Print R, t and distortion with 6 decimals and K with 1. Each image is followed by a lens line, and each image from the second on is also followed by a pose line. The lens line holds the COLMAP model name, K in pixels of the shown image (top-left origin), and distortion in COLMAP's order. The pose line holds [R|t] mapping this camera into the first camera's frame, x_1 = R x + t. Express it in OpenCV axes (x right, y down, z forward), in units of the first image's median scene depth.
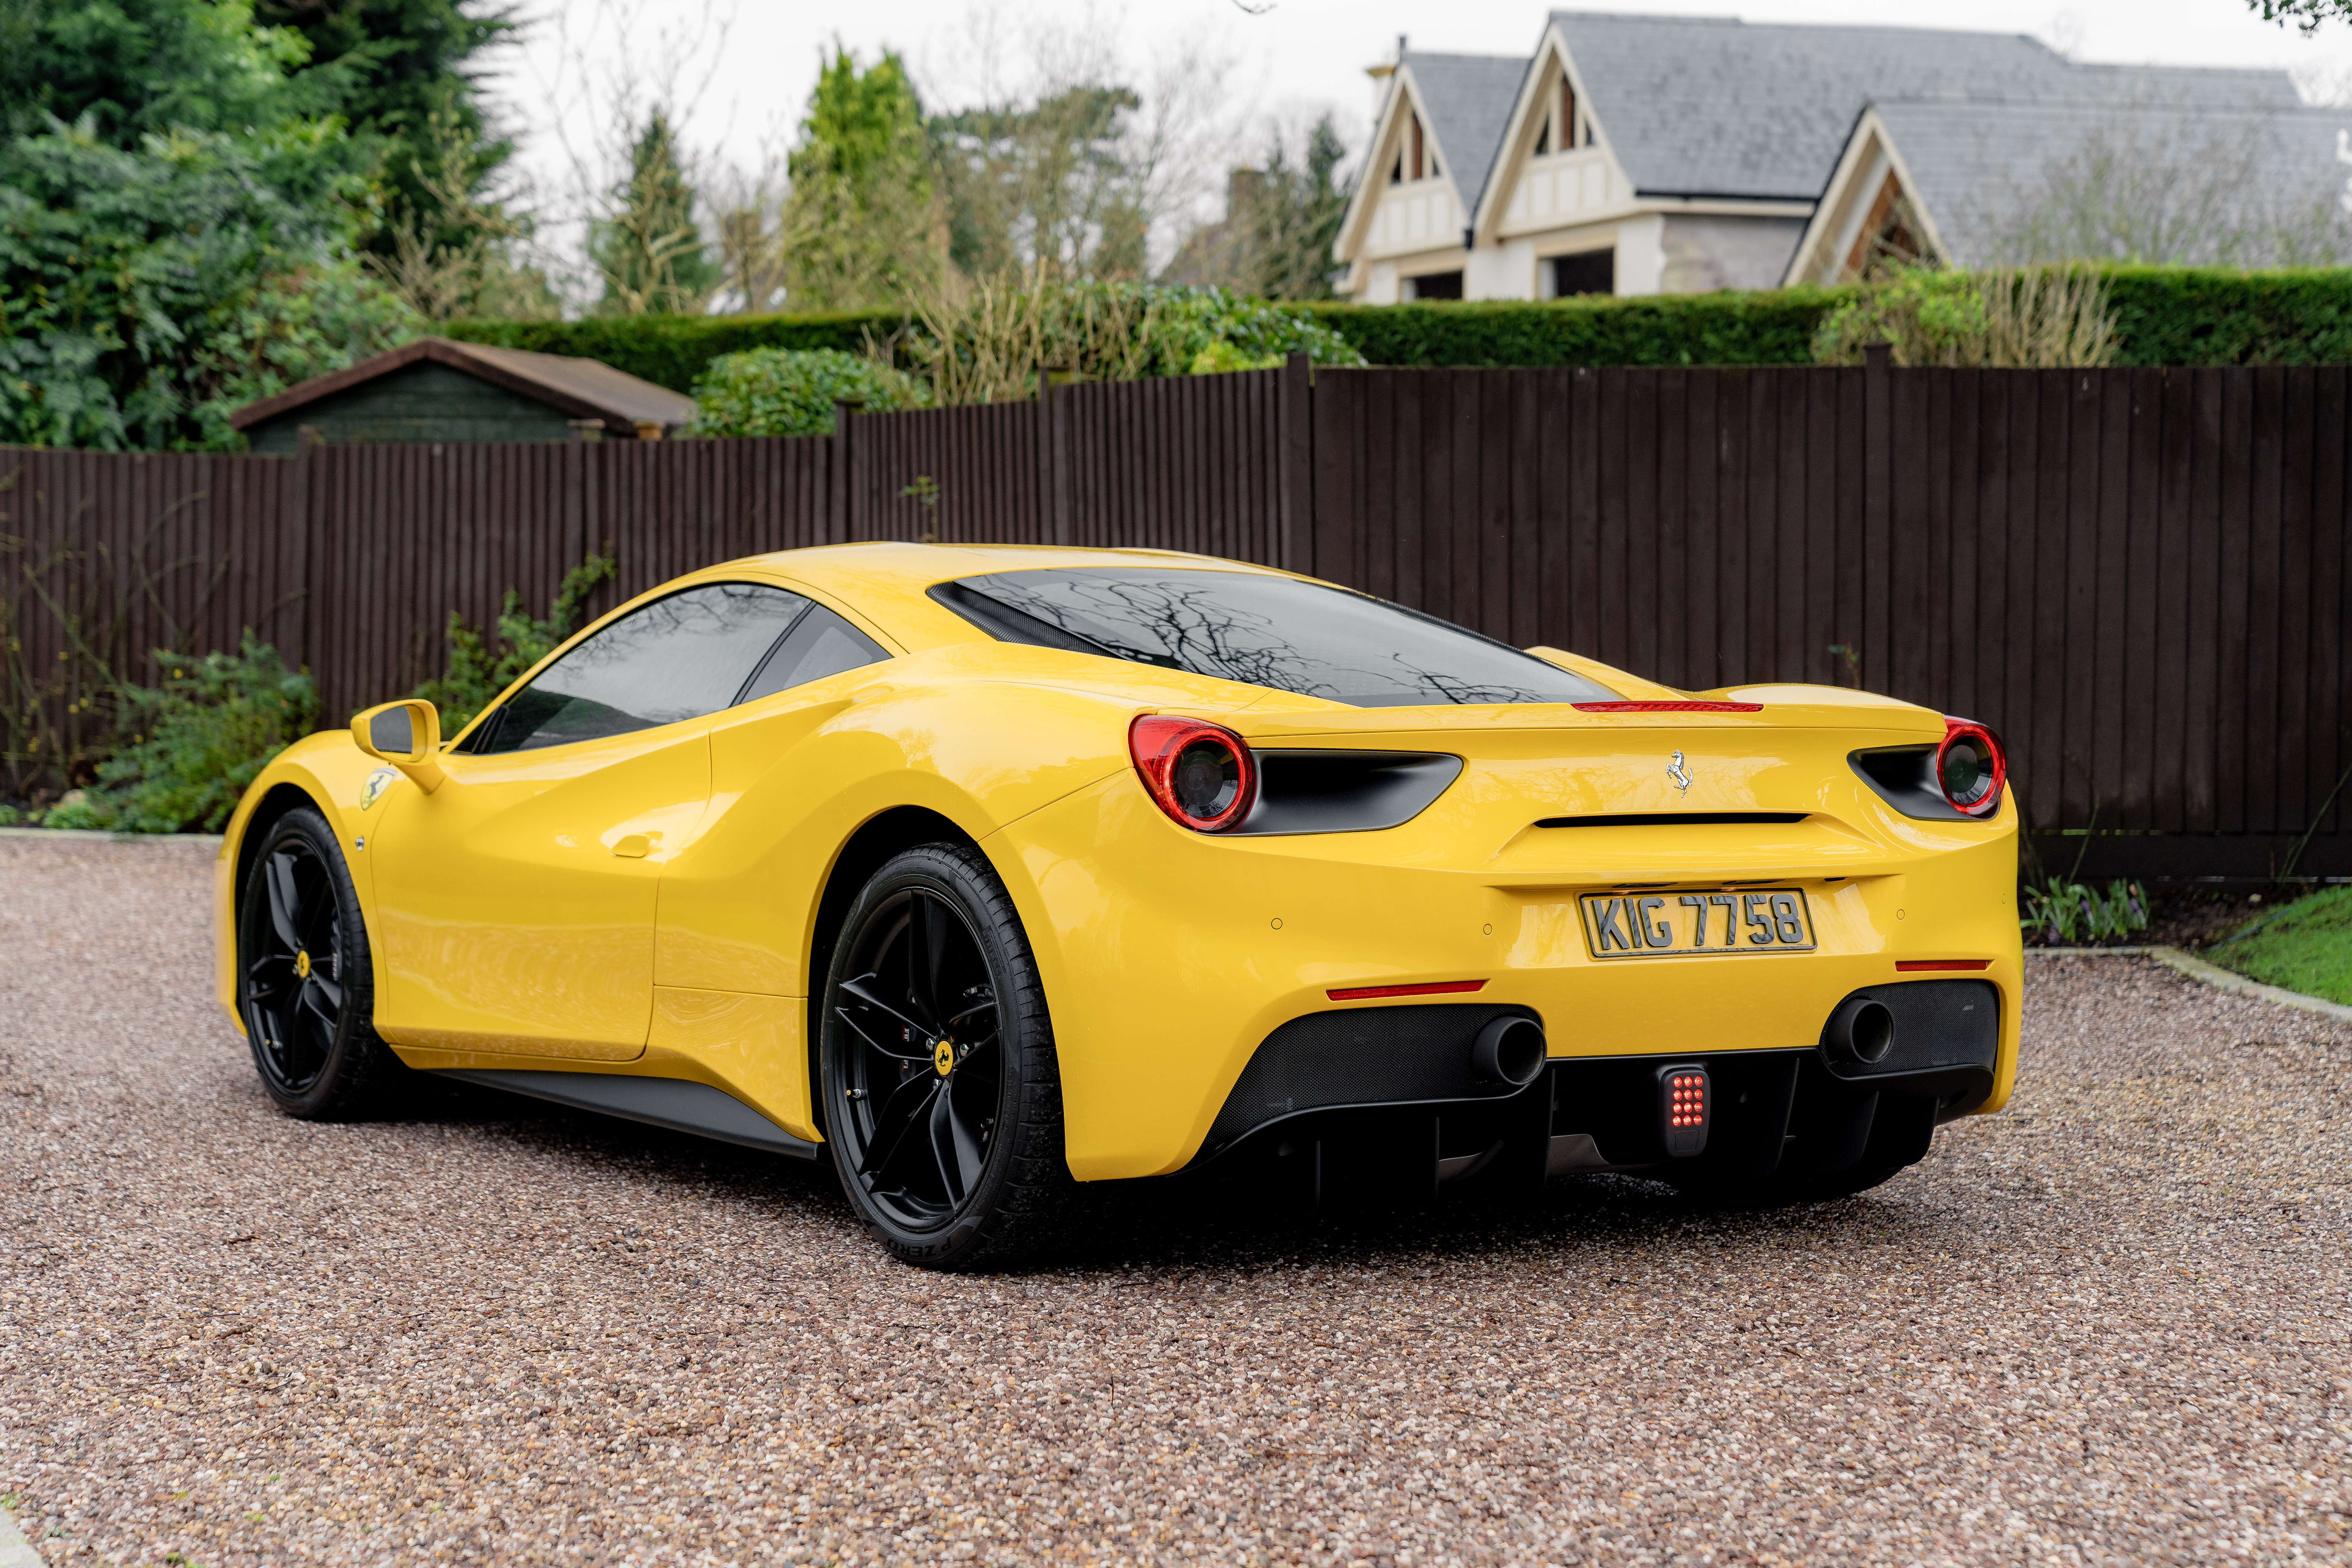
lens RADIAL K [[4127.5, 0, 1171.6], [0, 4127.5, 794.8], [0, 0, 1]] dist [0.115760, 0.000000]
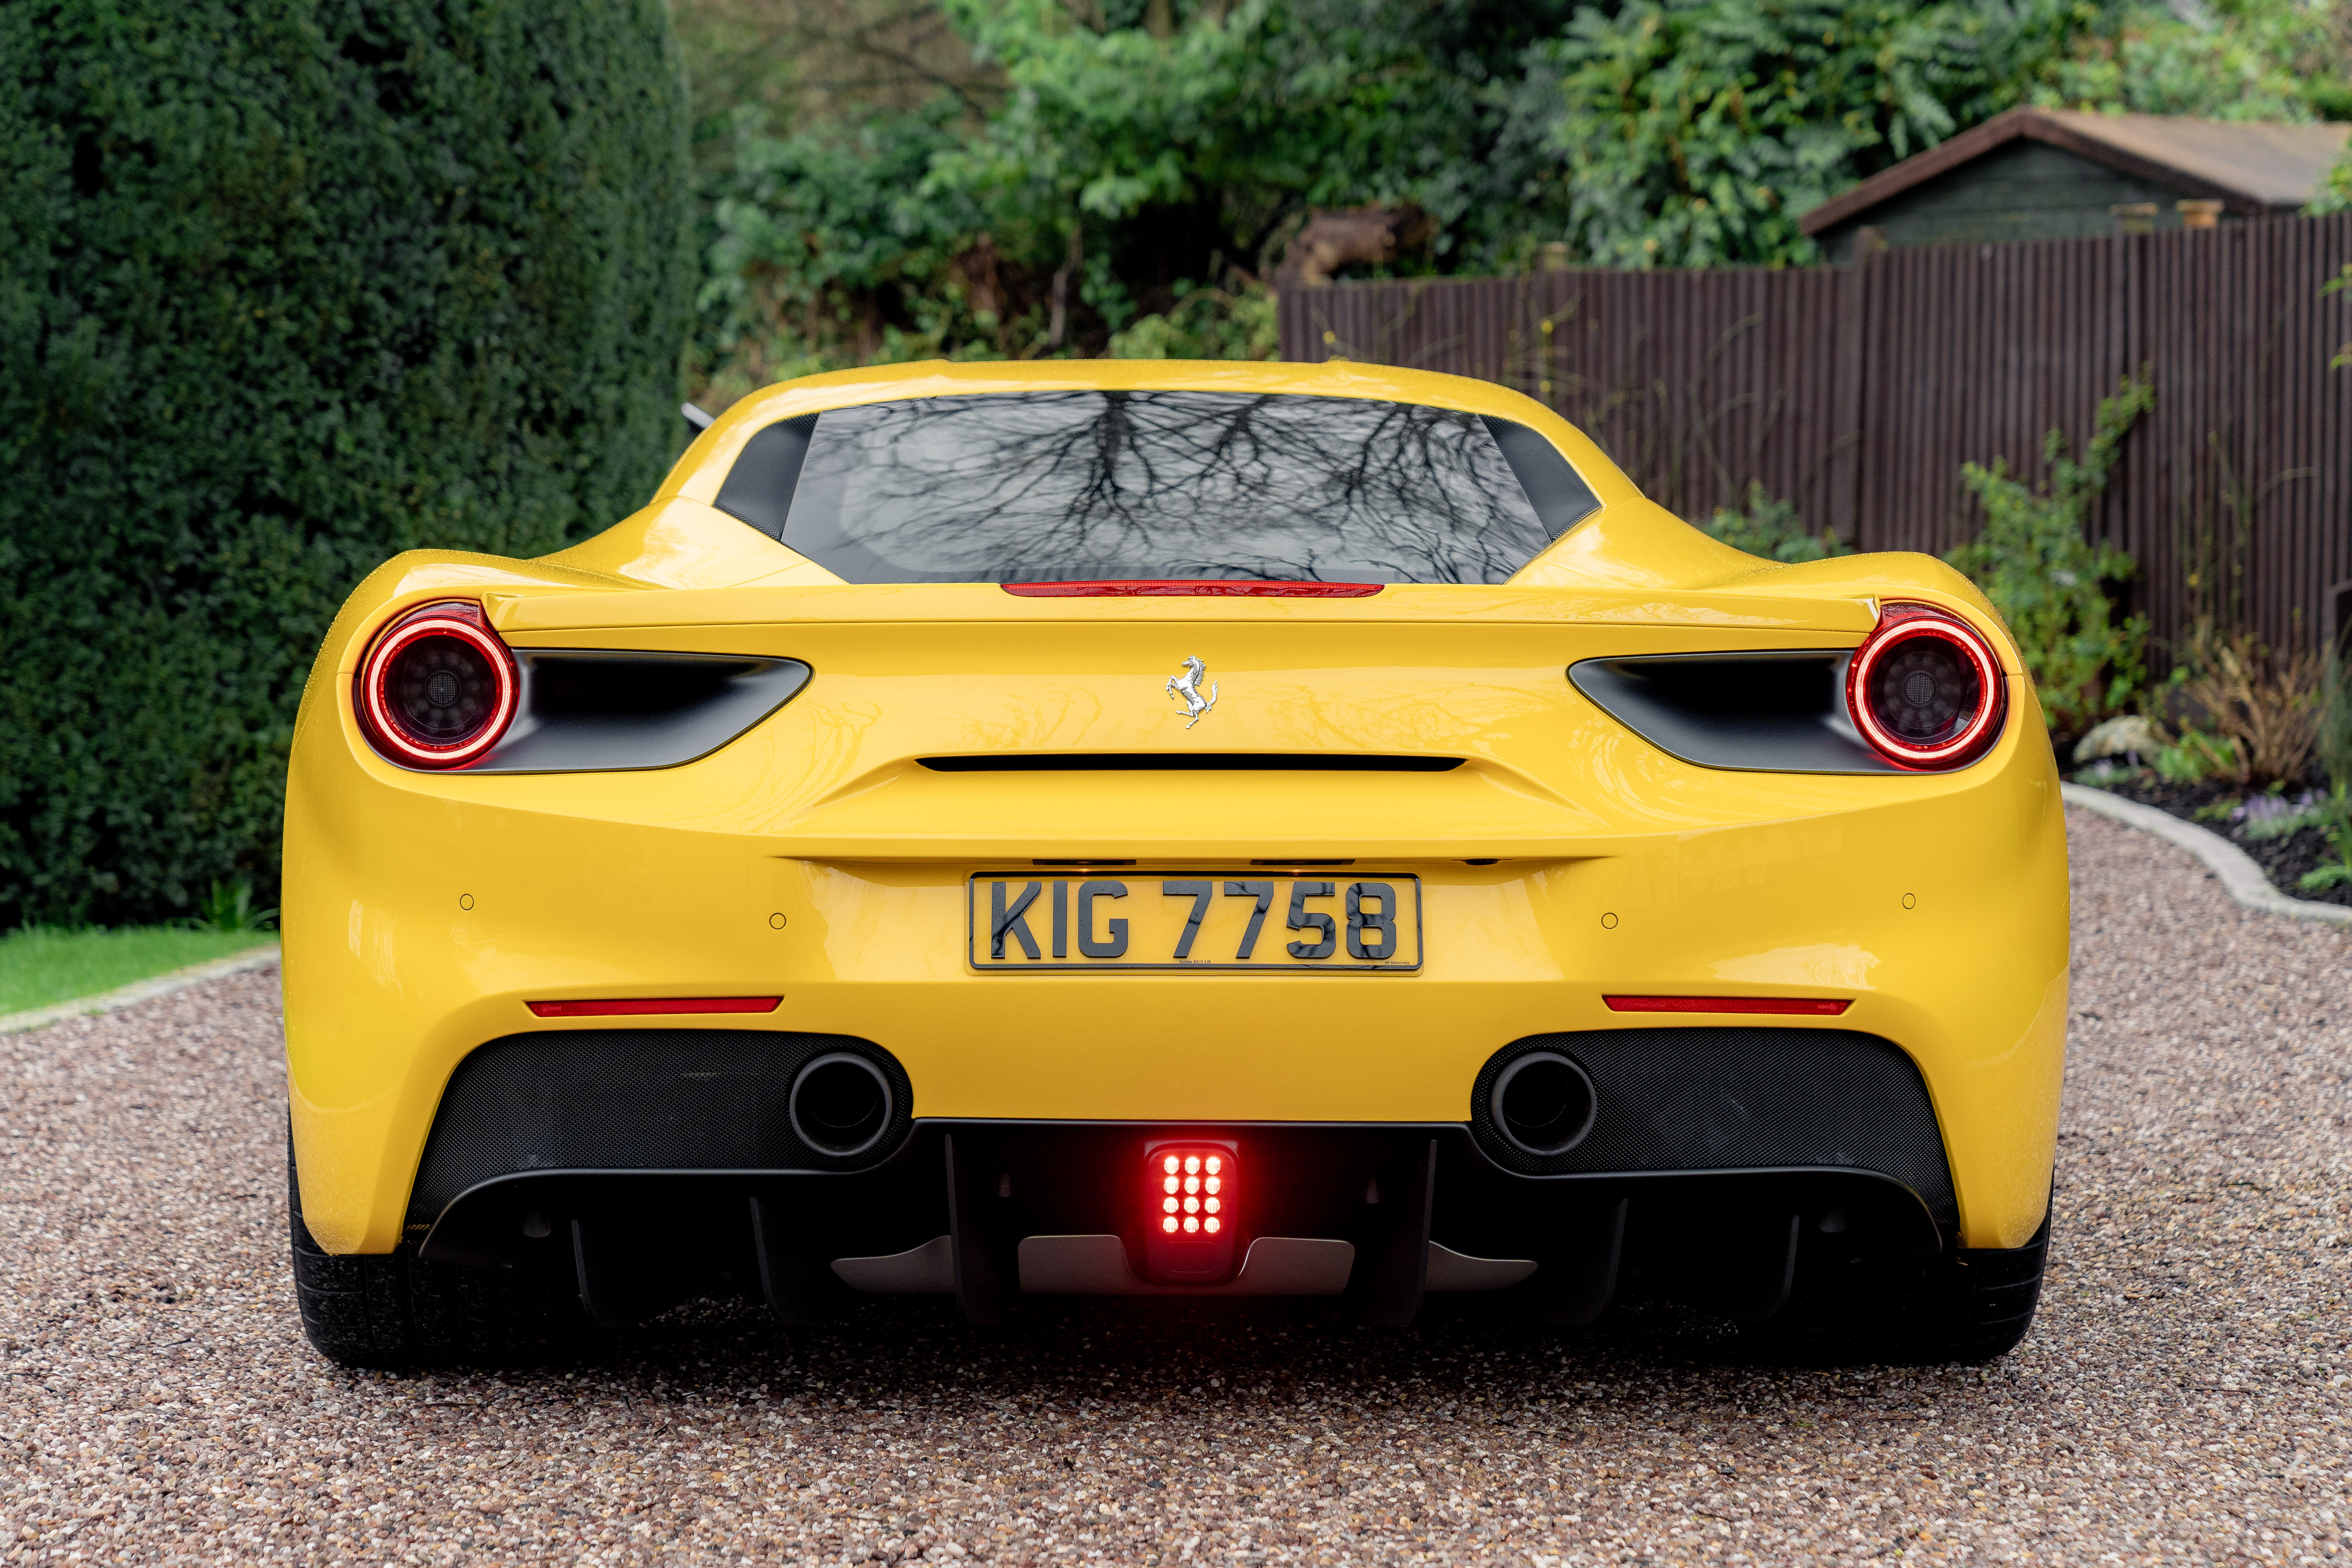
lens RADIAL K [[4966.8, 0, 1171.8], [0, 4966.8, 716.4], [0, 0, 1]] dist [0.079719, 0.000000]
pose [[0.852385, 0.015438, -0.522687, 0.255306], [-0.011837, 0.999878, 0.010229, -0.004458], [0.522781, -0.002532, 0.852463, 0.160401]]
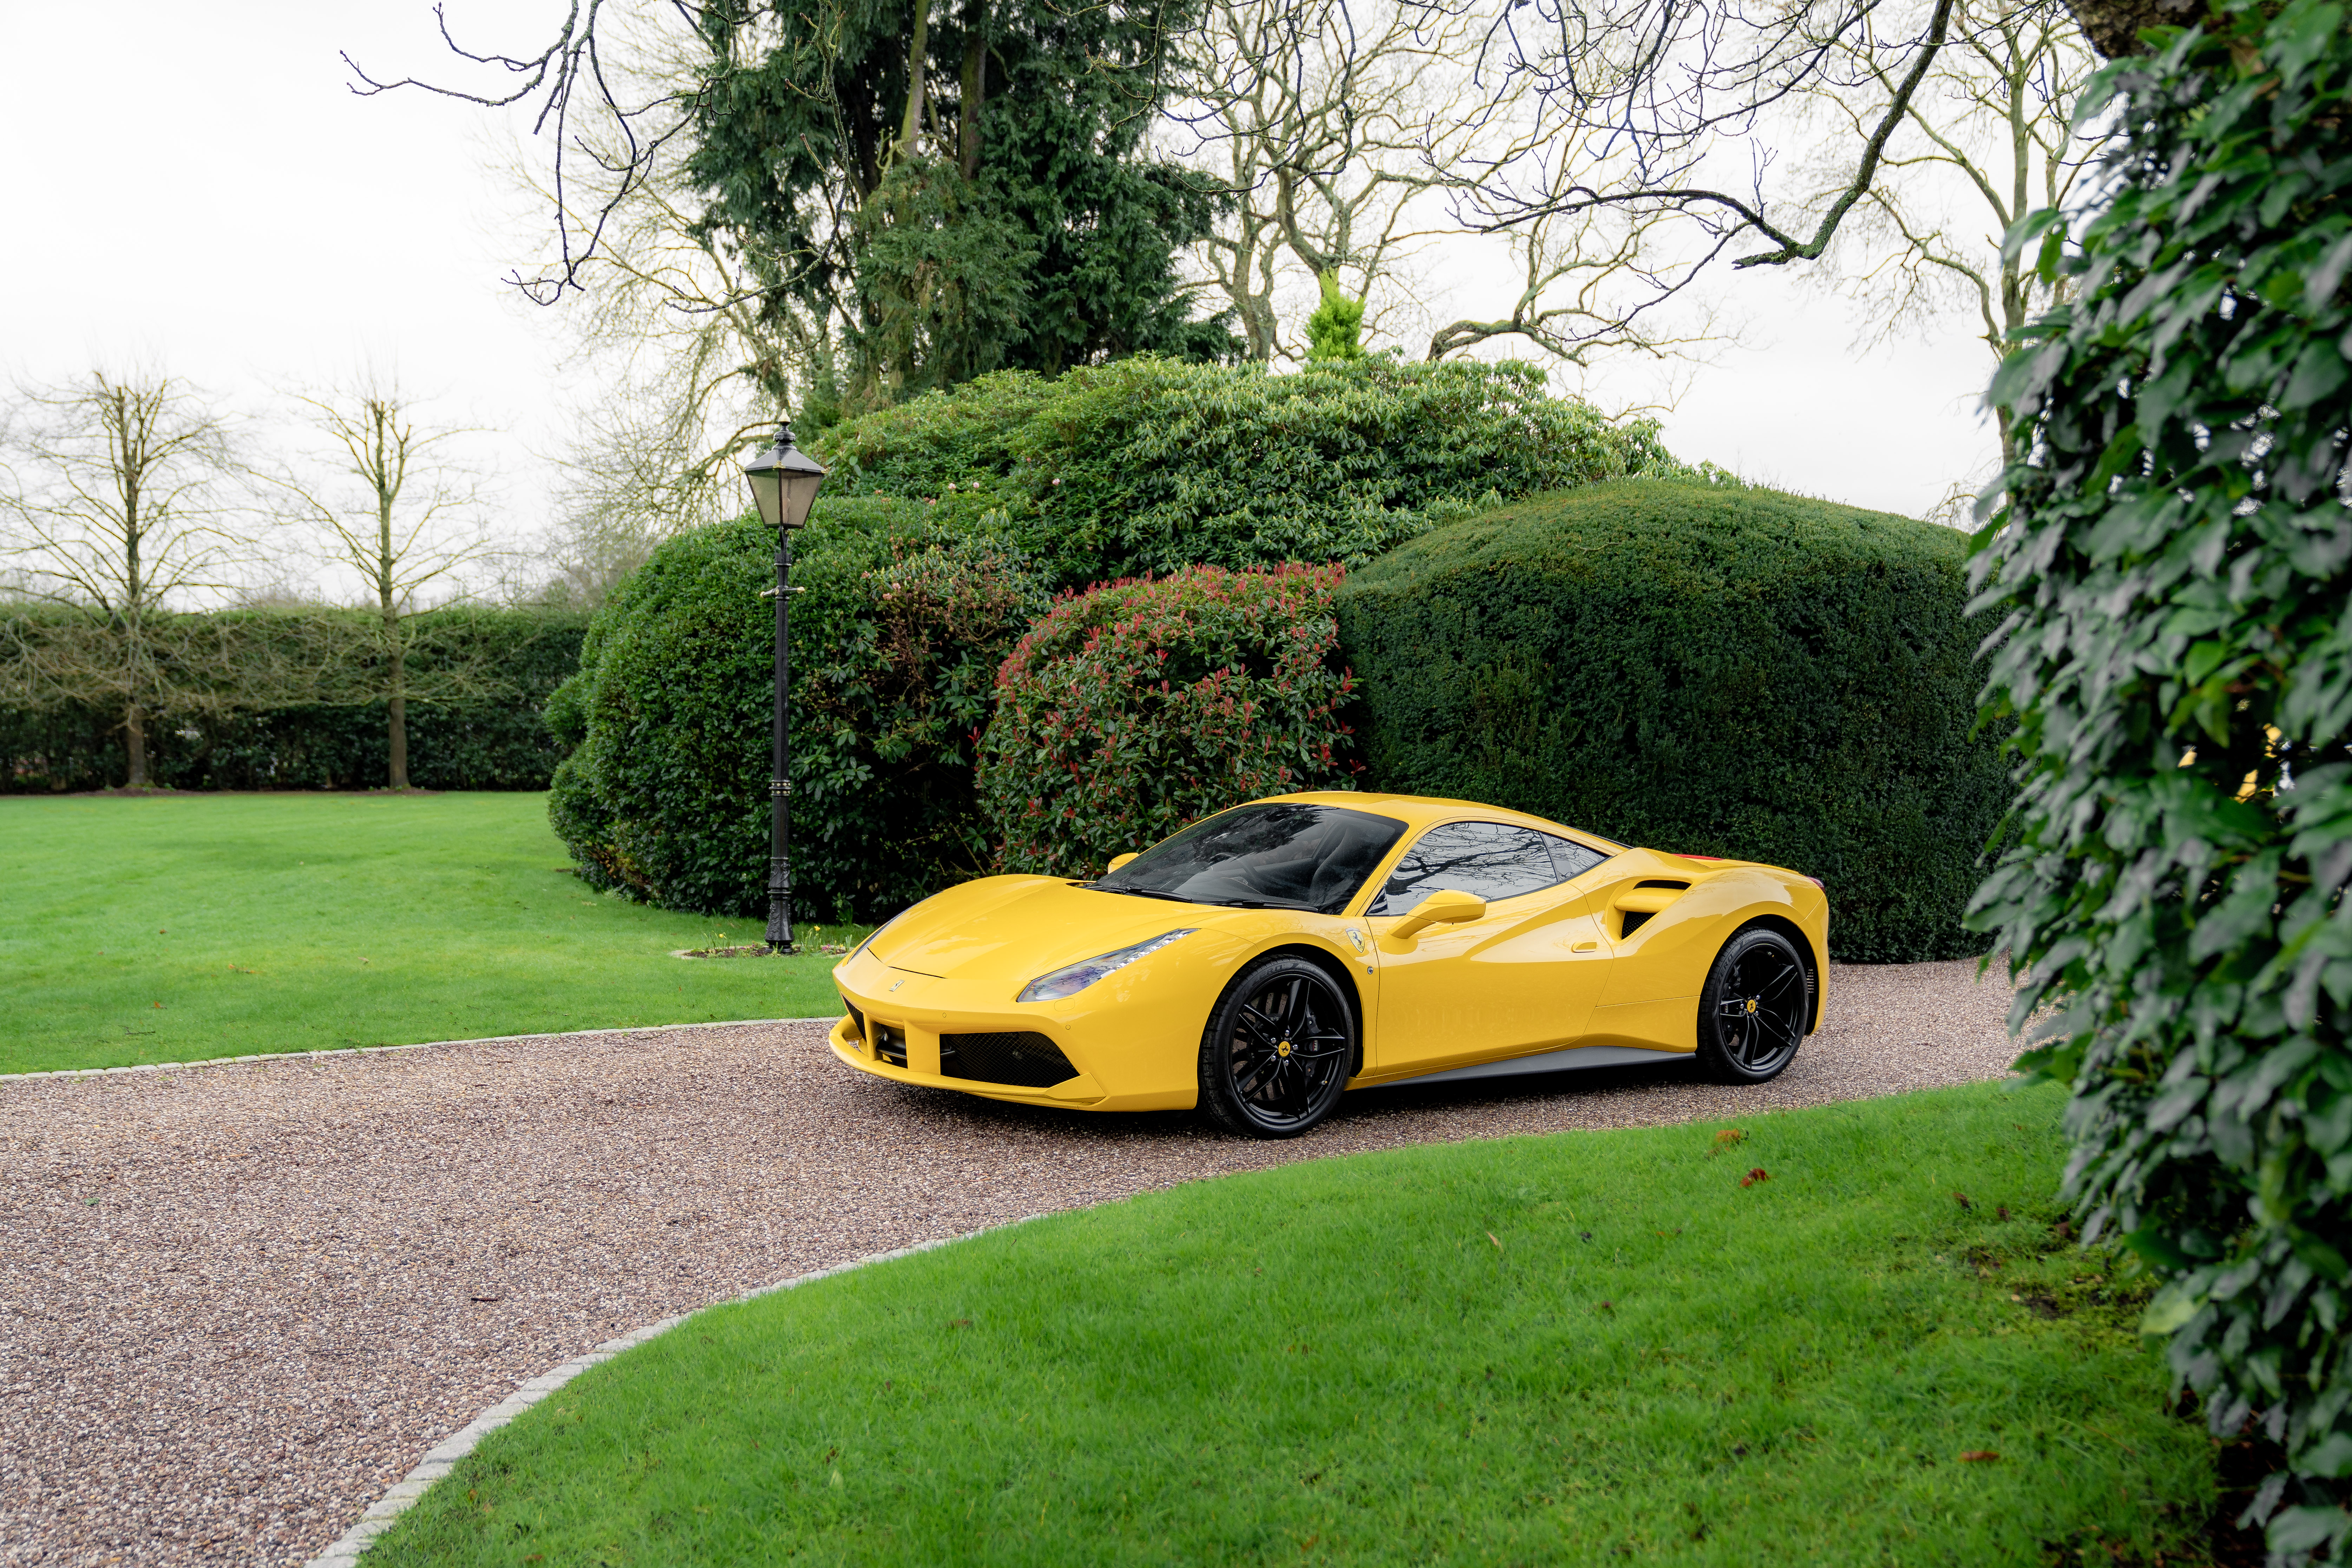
lens RADIAL K [[2227.5, 0, 1189.3], [0, 2227.5, 787.5], [0, 0, 1]] dist [0.072482, 0.000000]
pose [[0.160825, 0.046648, -0.985880, 0.656554], [-0.056030, 0.997703, 0.038067, -0.061709], [0.985391, 0.049117, 0.163069, 0.386058]]
